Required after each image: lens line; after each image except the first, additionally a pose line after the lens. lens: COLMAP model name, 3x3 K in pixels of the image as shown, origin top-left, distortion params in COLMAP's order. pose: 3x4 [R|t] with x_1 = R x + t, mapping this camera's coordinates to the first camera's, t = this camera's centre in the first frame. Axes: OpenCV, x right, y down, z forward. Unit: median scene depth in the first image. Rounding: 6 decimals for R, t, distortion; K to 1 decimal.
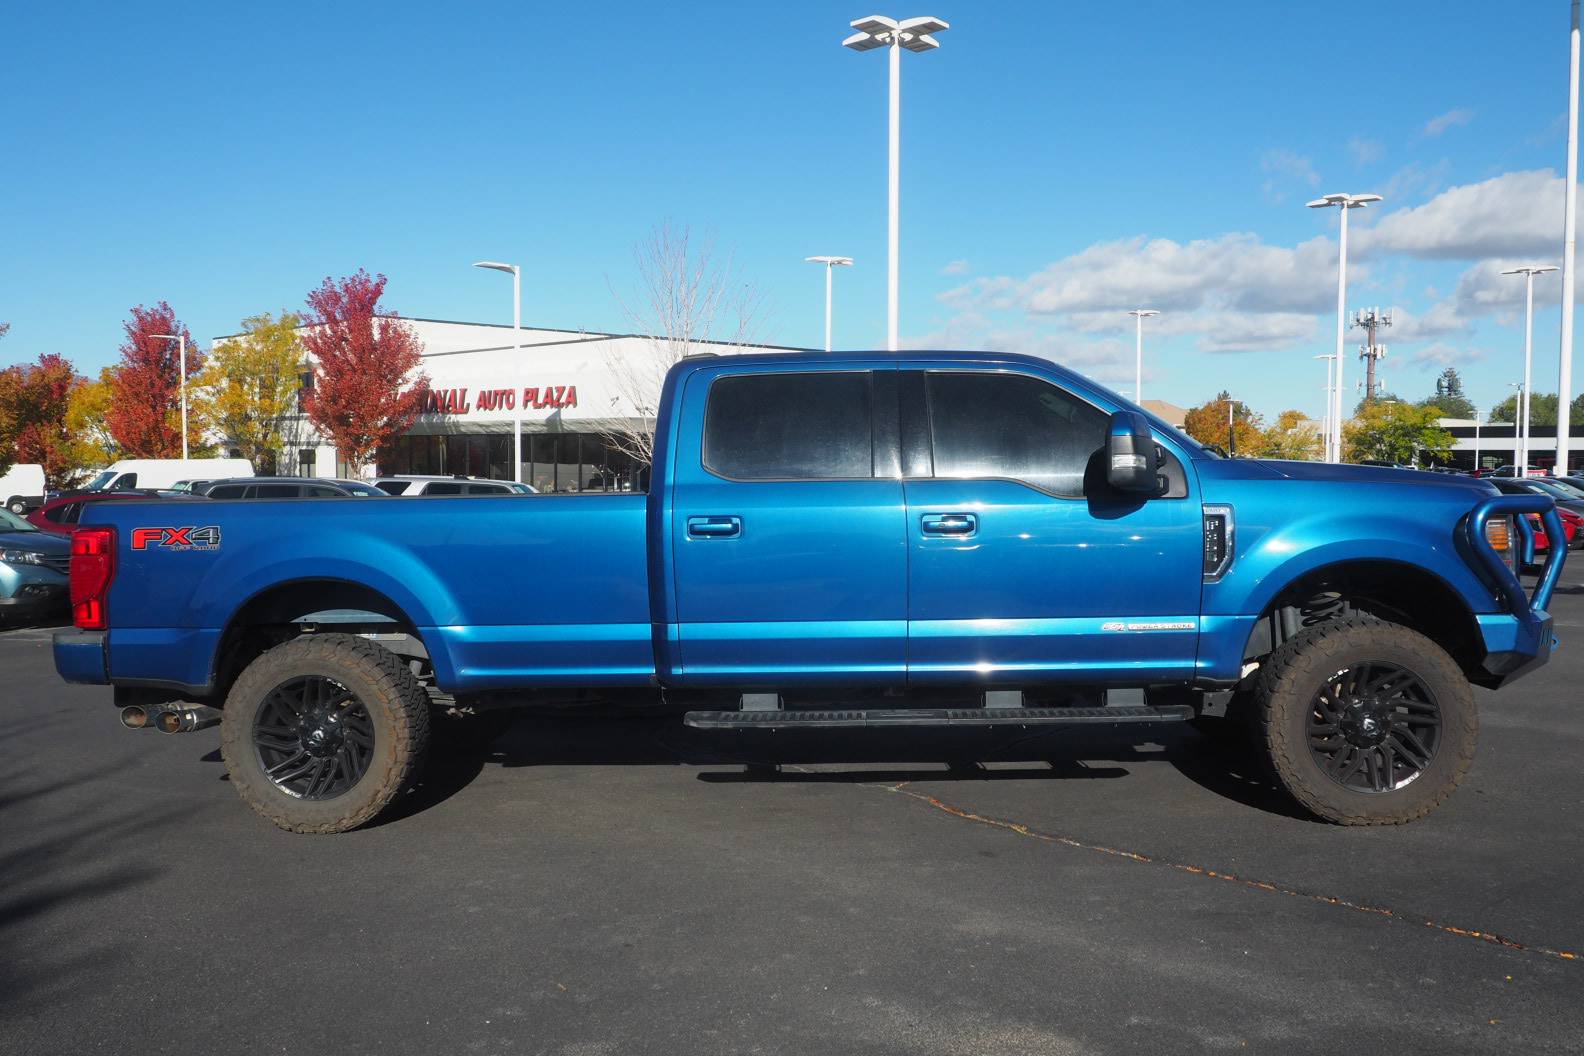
lens RADIAL K [[1364.3, 0, 792.0], [0, 1364.3, 528.0], [0, 0, 1]] dist [-0.017005, 0.019482]
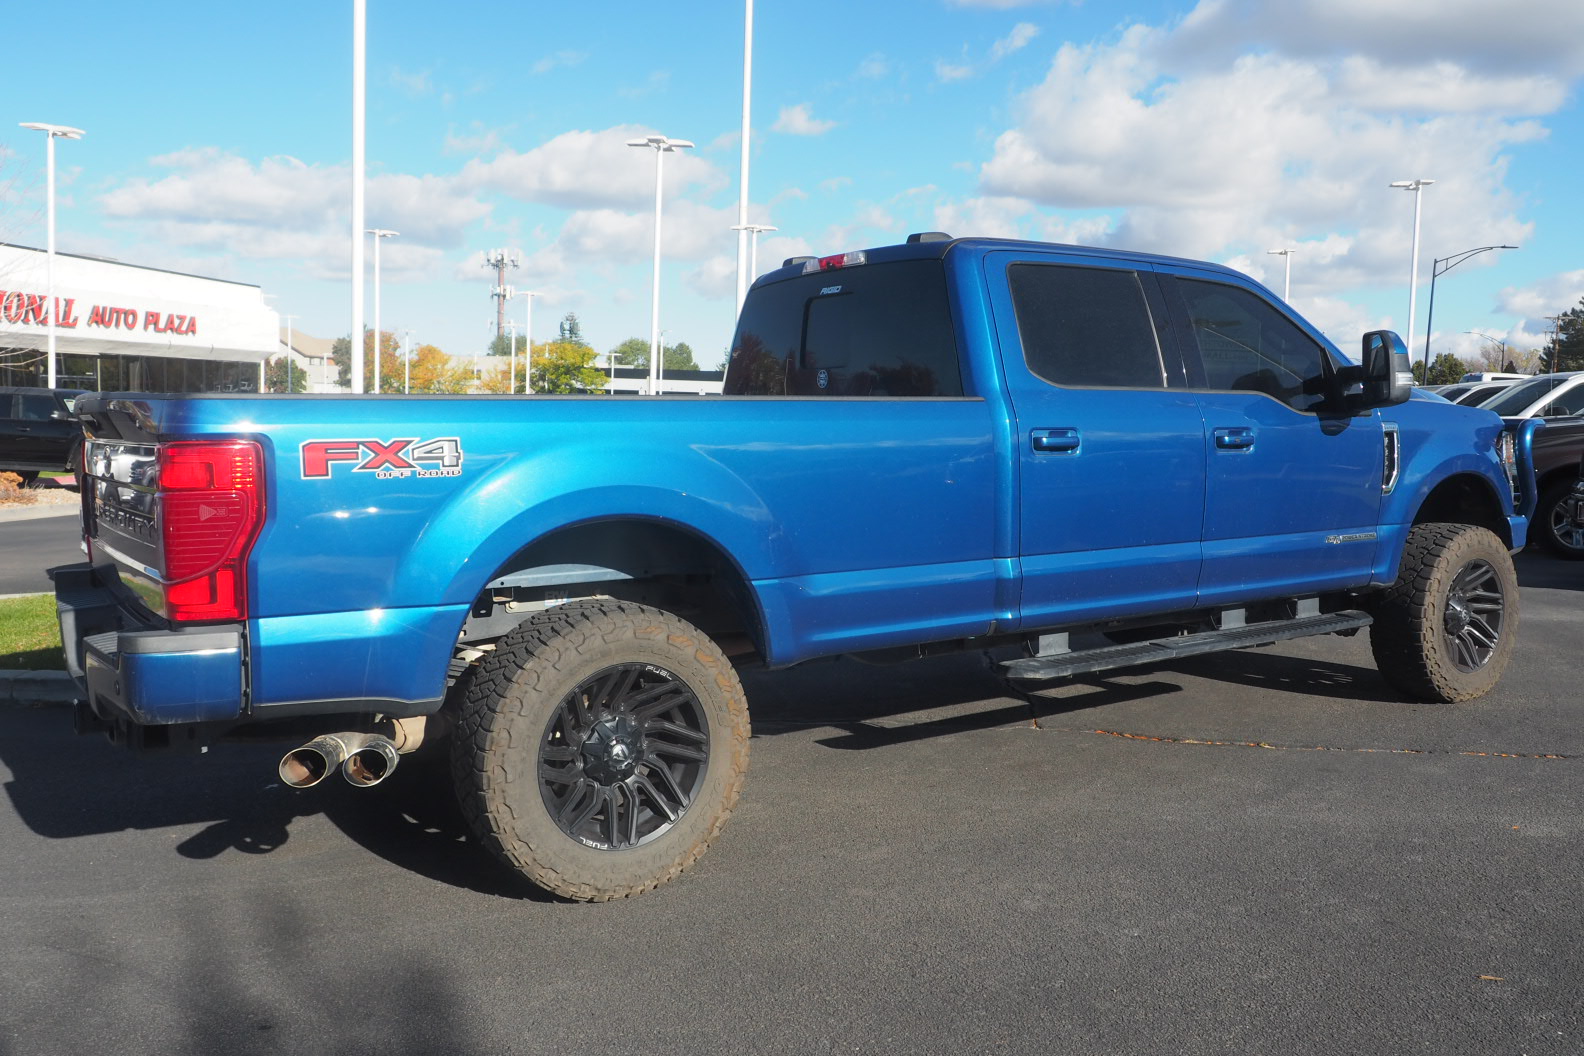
lens RADIAL K [[1369.3, 0, 809.6], [0, 1369.3, 527.7], [0, 0, 1]] dist [-0.006928, -0.002644]
pose [[0.779966, -0.035340, 0.624824, -0.690353], [0.006040, 0.998783, 0.048952, 0.010085], [-0.625793, -0.034407, 0.779230, 0.421423]]
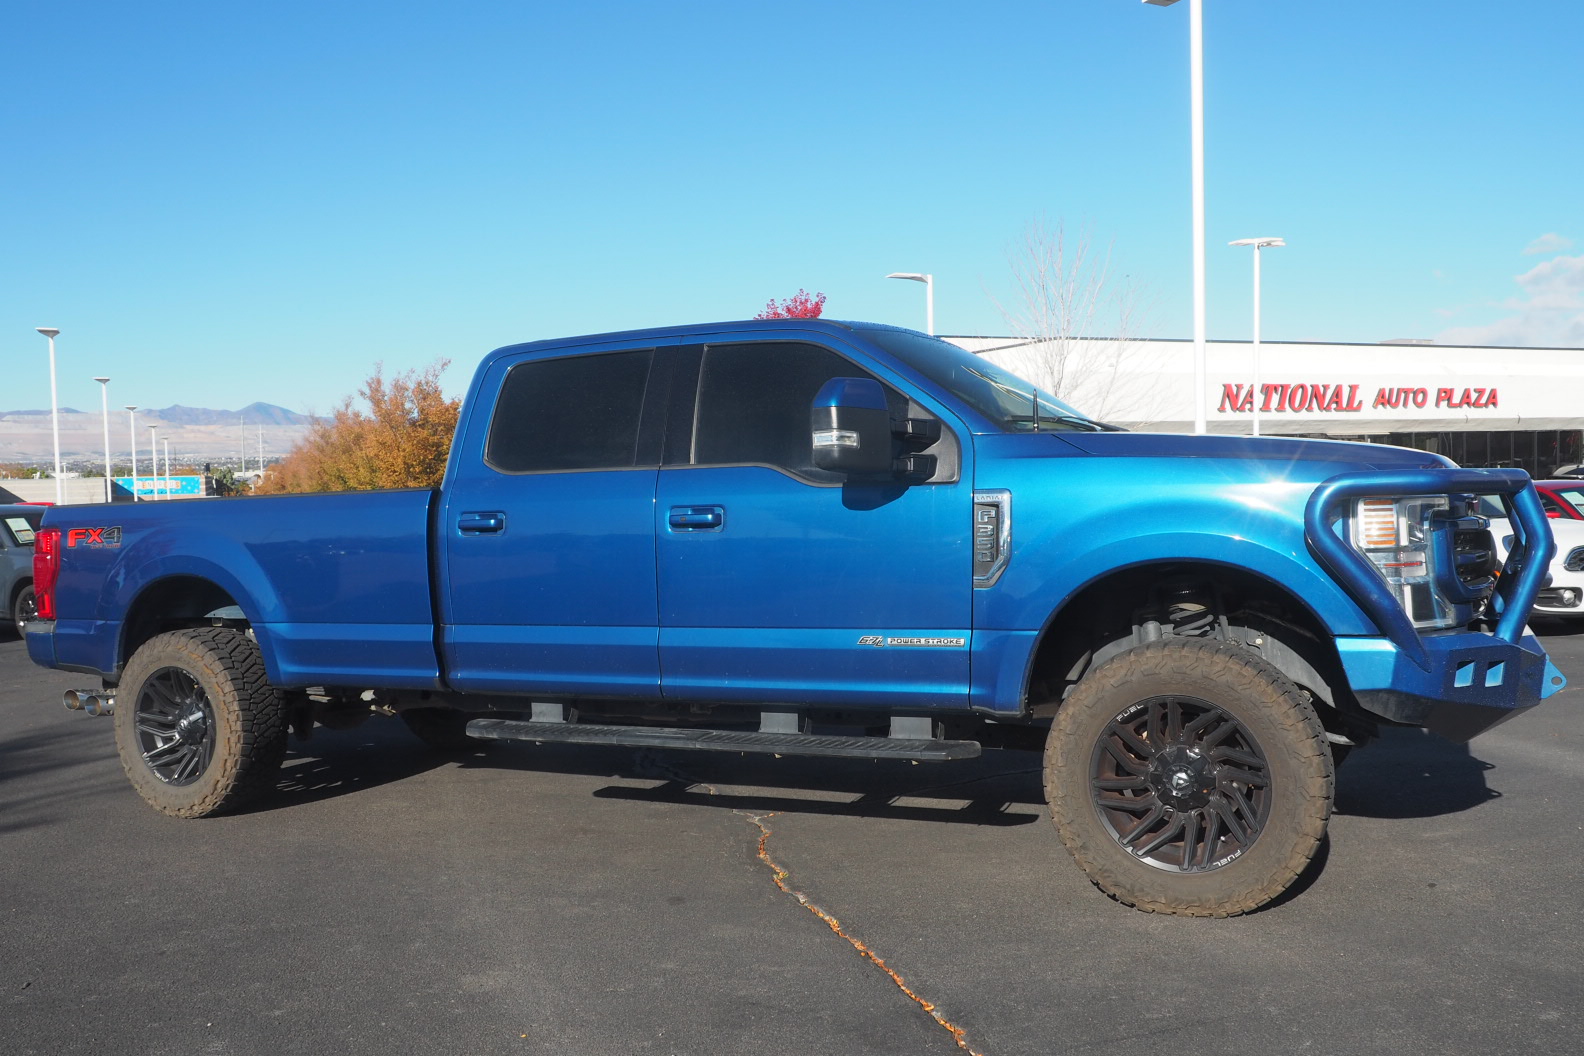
lens RADIAL K [[1364.3, 0, 792.0], [0, 1364.3, 528.0], [0, 0, 1]] dist [-0.017005, 0.019482]
pose [[0.920110, -0.005866, -0.391617, 0.494753], [0.002542, 0.999956, -0.009007, 0.011105], [0.391652, 0.007292, 0.920084, 0.212852]]
